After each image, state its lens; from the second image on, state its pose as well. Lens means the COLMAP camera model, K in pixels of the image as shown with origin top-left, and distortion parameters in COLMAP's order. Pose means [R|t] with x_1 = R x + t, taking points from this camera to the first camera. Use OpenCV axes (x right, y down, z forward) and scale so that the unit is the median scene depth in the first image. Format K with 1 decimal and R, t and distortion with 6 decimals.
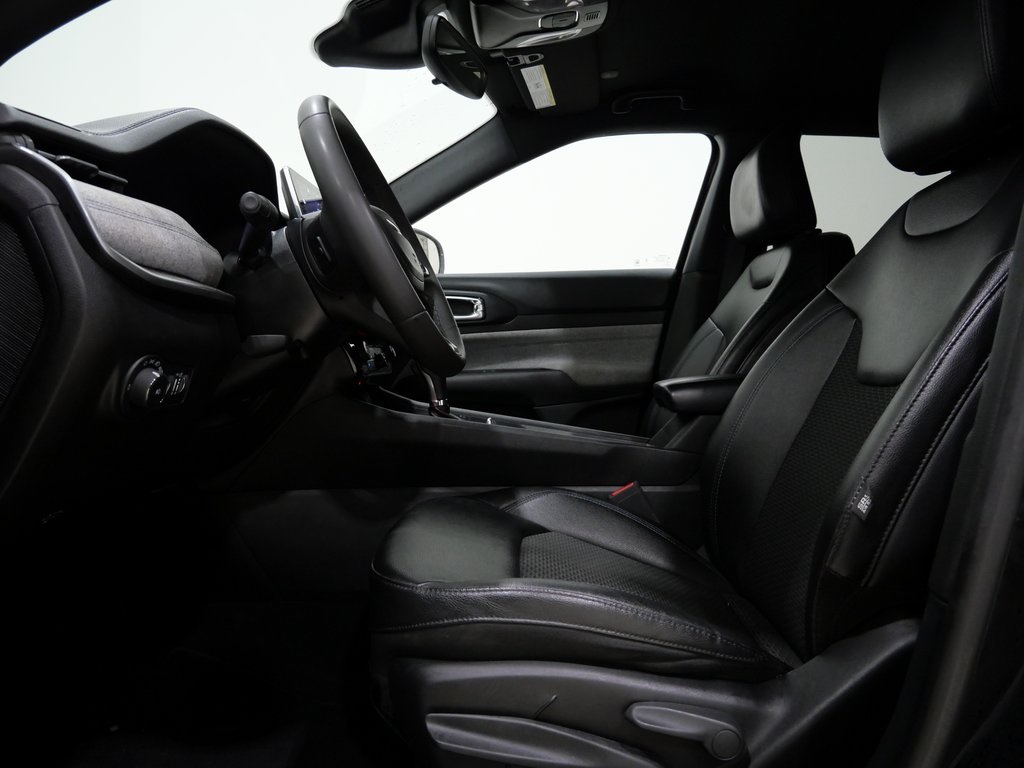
lens RADIAL K [[743.0, 0, 508.4], [0, 743.0, 384.9], [0, 0, 1]] dist [-0.046442, 0.010018]
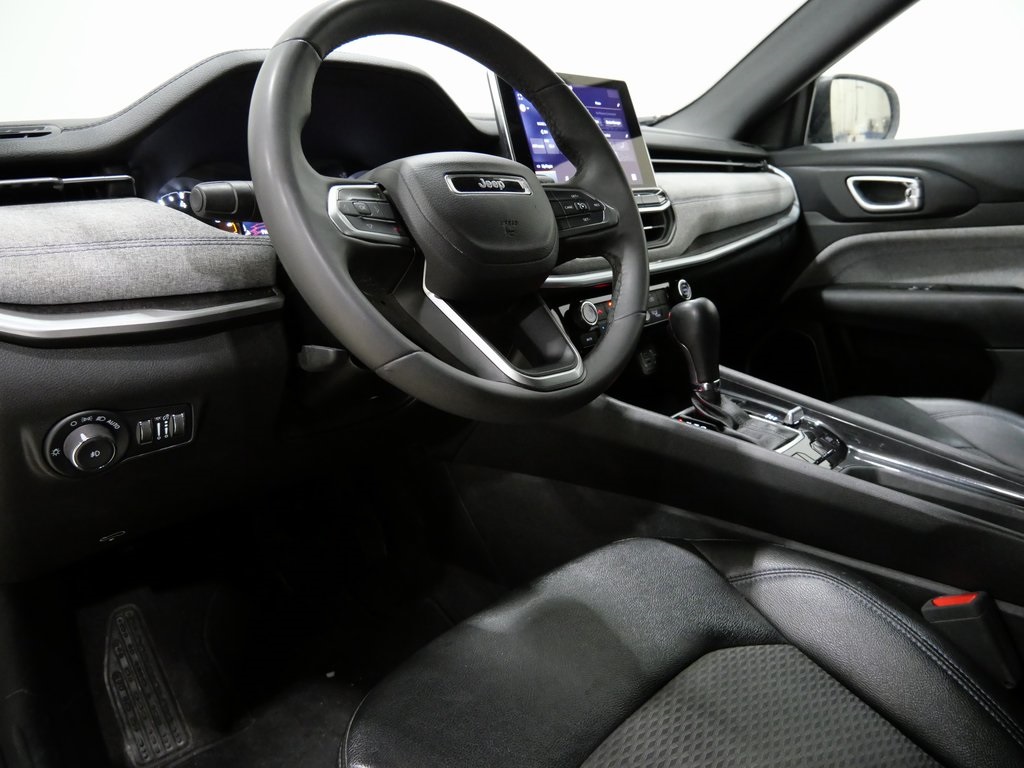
lens RADIAL K [[743.0, 0, 514.4], [0, 743.0, 383.1], [0, 0, 1]] dist [-0.046442, 0.010018]
pose [[0.743656, 0.141423, -0.653433, 0.148466], [0.010964, 0.974660, 0.223424, -0.088121], [0.668473, -0.173315, 0.723261, 0.249109]]
